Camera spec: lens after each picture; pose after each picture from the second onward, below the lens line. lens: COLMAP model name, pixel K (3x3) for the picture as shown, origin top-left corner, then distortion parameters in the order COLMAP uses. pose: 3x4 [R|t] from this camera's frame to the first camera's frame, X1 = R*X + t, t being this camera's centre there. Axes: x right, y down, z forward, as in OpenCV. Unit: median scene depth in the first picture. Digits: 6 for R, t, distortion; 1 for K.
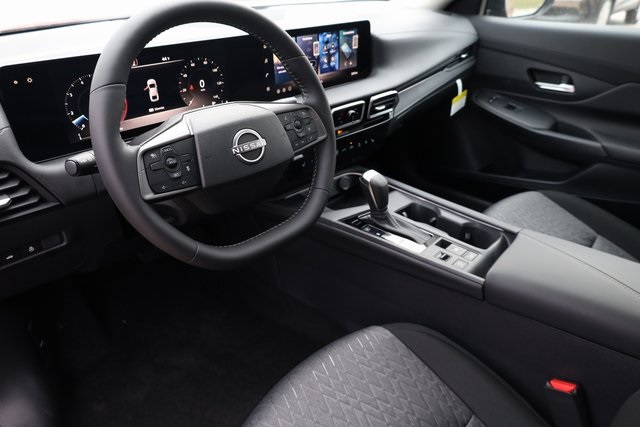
lens RADIAL K [[449.4, 0, 320.0], [0, 449.4, 213.5], [0, 0, 1]] dist [0.005531, -0.000492]
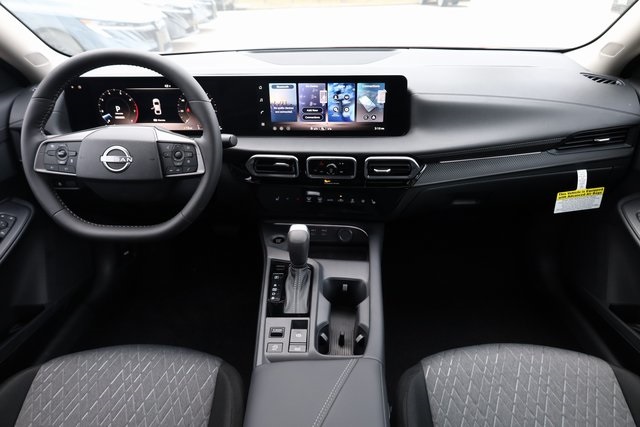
lens RADIAL K [[449.4, 0, 320.0], [0, 449.4, 213.5], [0, 0, 1]] dist [0.005531, -0.000492]
pose [[0.656263, 0.335727, -0.675726, 0.807348], [-0.355566, 0.927489, 0.115489, -0.249606], [0.665501, 0.164474, 0.728050, 0.313389]]
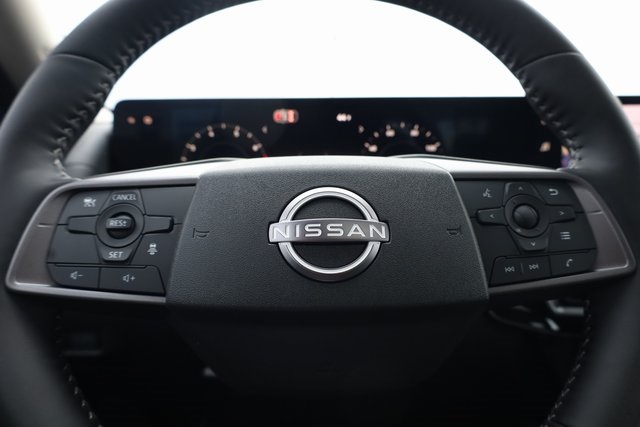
lens RADIAL K [[414.0, 0, 320.0], [0, 414.0, 213.5], [0, 0, 1]] dist [-0.000097, 0.000398]
pose [[0.708632, 0.065775, -0.702506, 0.048713], [-0.316847, 0.919275, -0.233539, -0.056341], [0.630435, 0.388081, 0.672269, 0.521194]]
